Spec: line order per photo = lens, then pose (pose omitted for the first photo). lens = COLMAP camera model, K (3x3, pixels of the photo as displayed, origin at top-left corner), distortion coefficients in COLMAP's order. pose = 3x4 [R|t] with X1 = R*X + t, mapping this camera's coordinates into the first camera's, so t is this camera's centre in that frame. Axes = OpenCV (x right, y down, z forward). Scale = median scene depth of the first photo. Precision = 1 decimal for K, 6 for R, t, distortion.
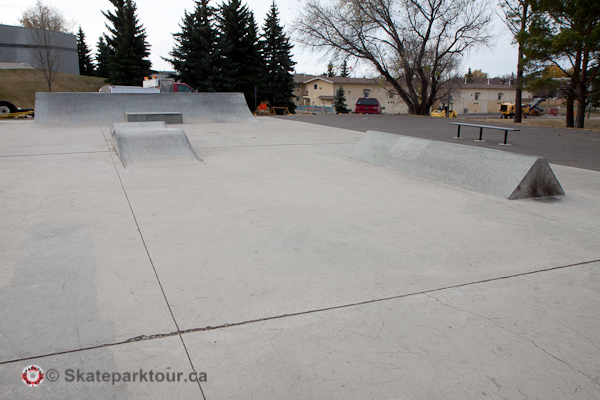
lens RADIAL K [[481.6, 0, 299.7], [0, 481.6, 202.7], [0, 0, 1]] dist [-0.078296, 0.052220]
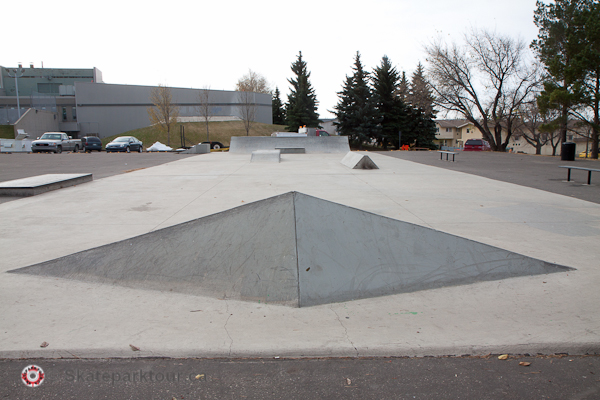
lens RADIAL K [[481.6, 0, 299.4], [0, 481.6, 201.3], [0, 0, 1]] dist [-0.078296, 0.052220]
pose [[0.922566, 0.037793, -0.383984, 0.177930], [-0.073273, 0.994242, -0.078190, 0.062414], [0.378818, 0.100271, 0.920023, -0.258122]]
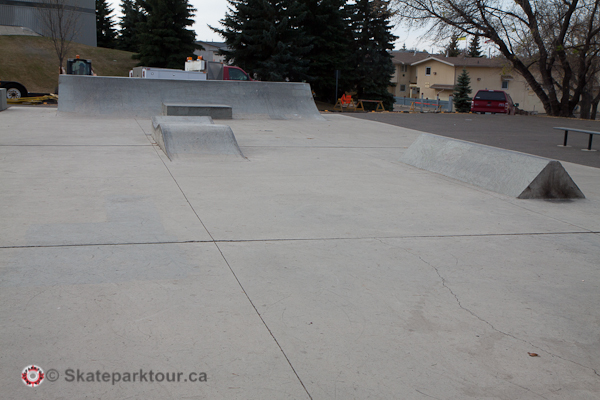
lens RADIAL K [[739.9, 0, 300.3], [0, 739.9, 205.5], [0, 0, 1]] dist [0.097369, 0.000000]
pose [[0.988320, 0.046512, -0.145122, 0.027262], [-0.054027, 0.997372, -0.048278, 0.015965], [0.142495, 0.055555, 0.988235, -0.100573]]
